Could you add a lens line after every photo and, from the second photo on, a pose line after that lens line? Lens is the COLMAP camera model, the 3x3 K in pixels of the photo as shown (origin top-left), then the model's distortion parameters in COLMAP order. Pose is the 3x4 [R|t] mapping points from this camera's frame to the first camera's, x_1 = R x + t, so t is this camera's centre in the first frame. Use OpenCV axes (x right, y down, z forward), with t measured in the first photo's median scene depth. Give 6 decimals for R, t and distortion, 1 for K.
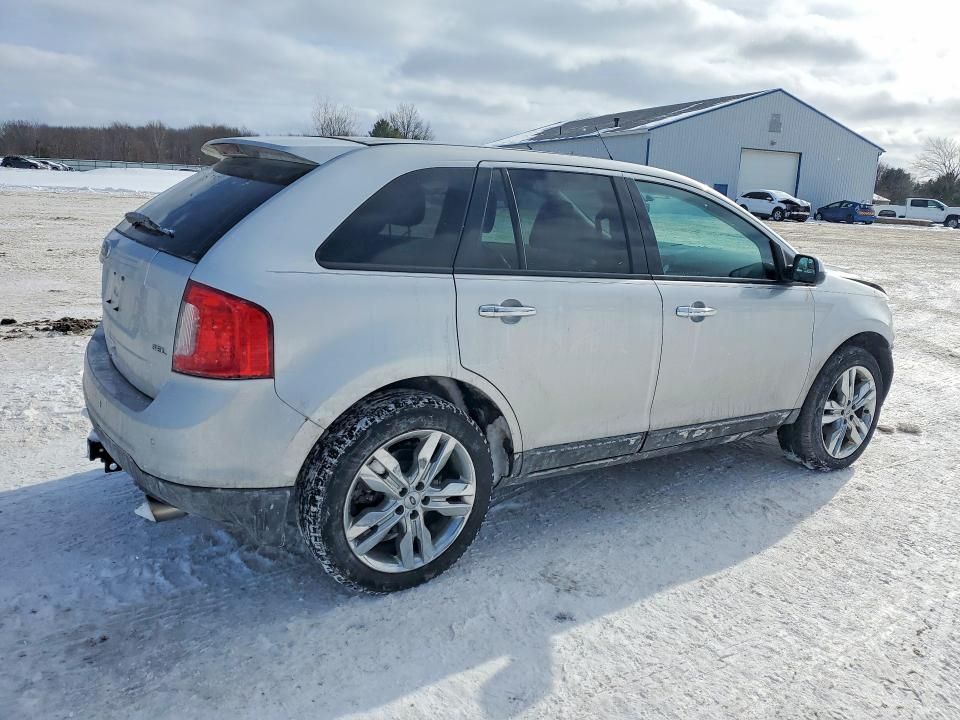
lens RADIAL K [[775.9, 0, 480.0], [0, 775.9, 360.0], [0, 0, 1]] dist [0.010231, 0.010040]
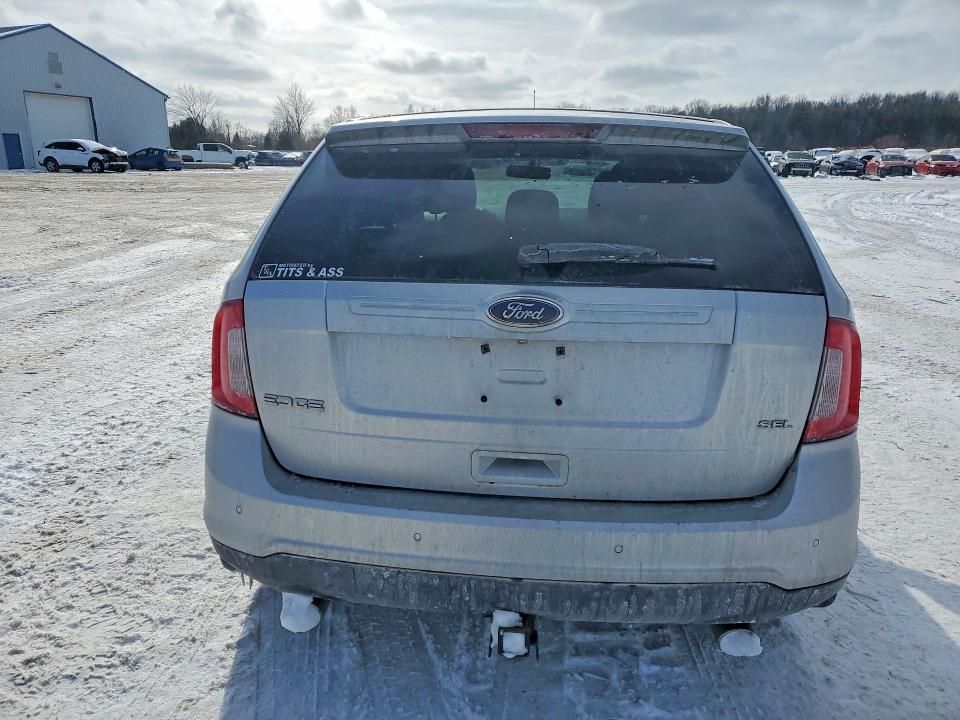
lens RADIAL K [[775.9, 0, 480.0], [0, 775.9, 360.0], [0, 0, 1]] dist [0.010231, 0.010040]
pose [[0.601564, -0.250560, 0.758512, -0.099072], [0.198869, 0.966614, 0.161582, -0.021047], [-0.773674, 0.053643, 0.631308, 0.067820]]
